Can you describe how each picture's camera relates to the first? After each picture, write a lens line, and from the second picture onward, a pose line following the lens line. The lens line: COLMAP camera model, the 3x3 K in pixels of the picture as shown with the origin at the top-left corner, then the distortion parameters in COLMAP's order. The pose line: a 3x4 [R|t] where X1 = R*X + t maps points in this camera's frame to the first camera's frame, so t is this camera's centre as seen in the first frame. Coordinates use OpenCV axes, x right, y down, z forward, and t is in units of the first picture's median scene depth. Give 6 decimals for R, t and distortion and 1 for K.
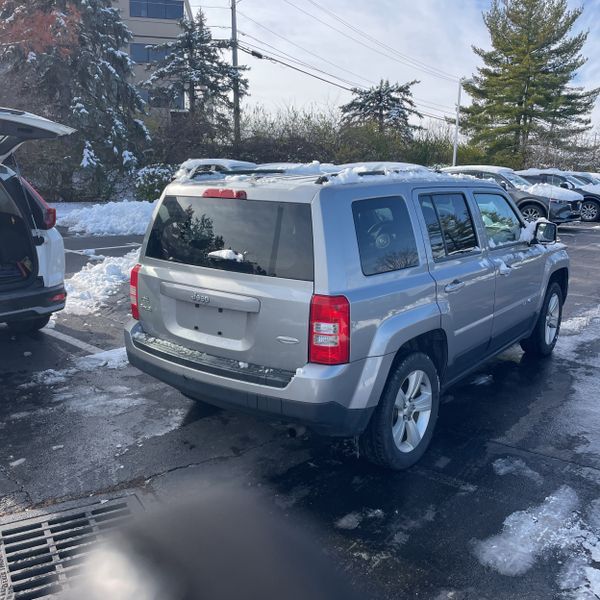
lens RADIAL K [[605.5, 0, 299.4], [0, 605.5, 308.0], [0, 0, 1]] dist [0.084932, -0.101535]
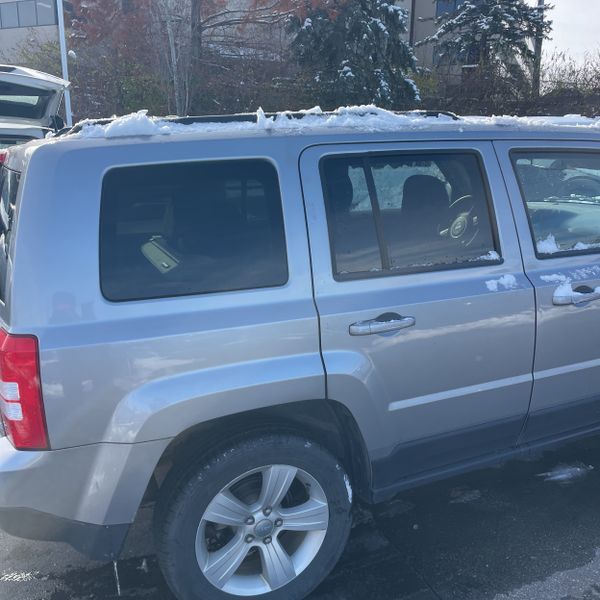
lens RADIAL K [[605.5, 0, 299.4], [0, 605.5, 308.0], [0, 0, 1]] dist [0.084932, -0.101535]
pose [[0.874801, 0.106328, -0.472671, 0.079671], [-0.079718, 0.993913, 0.076042, -0.015530], [0.477879, -0.028841, 0.877952, 0.085507]]
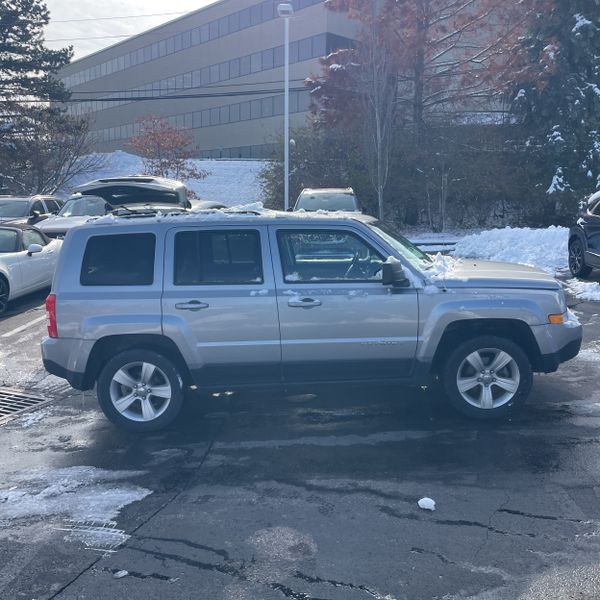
lens RADIAL K [[605.5, 0, 299.4], [0, 605.5, 308.0], [0, 0, 1]] dist [0.084932, -0.101535]
pose [[0.589244, 0.111855, -0.800175, 0.230328], [-0.141050, 0.989403, 0.034439, -0.018473], [0.795548, 0.092572, 0.598777, 0.077608]]
